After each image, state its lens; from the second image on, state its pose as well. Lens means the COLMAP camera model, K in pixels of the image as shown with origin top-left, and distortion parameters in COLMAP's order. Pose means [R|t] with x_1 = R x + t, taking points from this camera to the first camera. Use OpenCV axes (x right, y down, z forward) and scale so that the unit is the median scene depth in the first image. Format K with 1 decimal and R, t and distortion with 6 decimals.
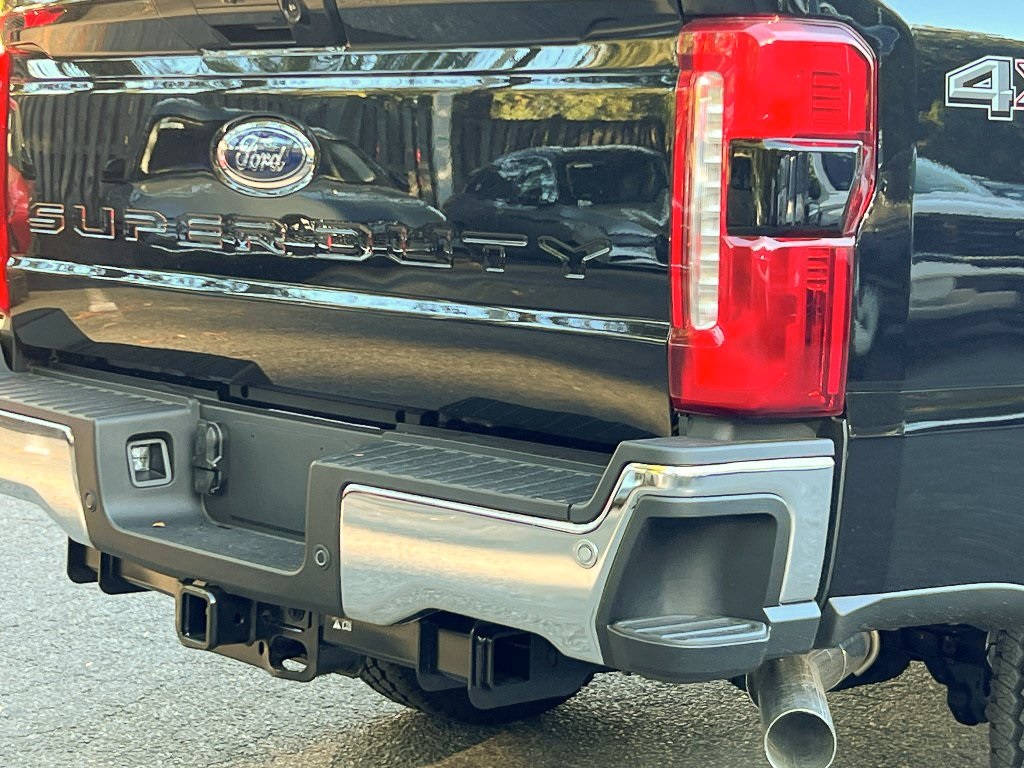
lens RADIAL K [[2303.4, 0, 511.7], [0, 2303.4, 384.0], [0, 0, 1]] dist [-0.125295, 0.000000]
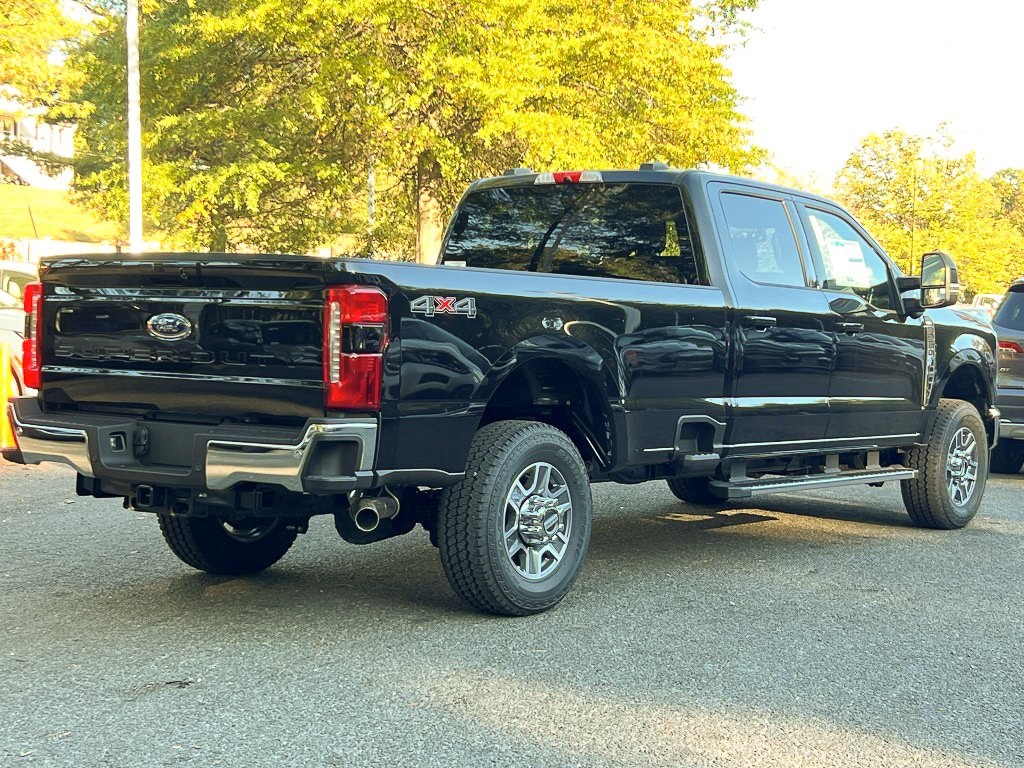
lens RADIAL K [[1751.8, 0, 512.3], [0, 1751.8, 385.0], [0, 0, 1]] dist [-0.078707, 0.000000]
pose [[0.978587, -0.006114, 0.205743, -0.150411], [0.018115, 0.998239, -0.056495, 0.104633], [-0.205035, 0.059012, 0.976974, -1.218426]]
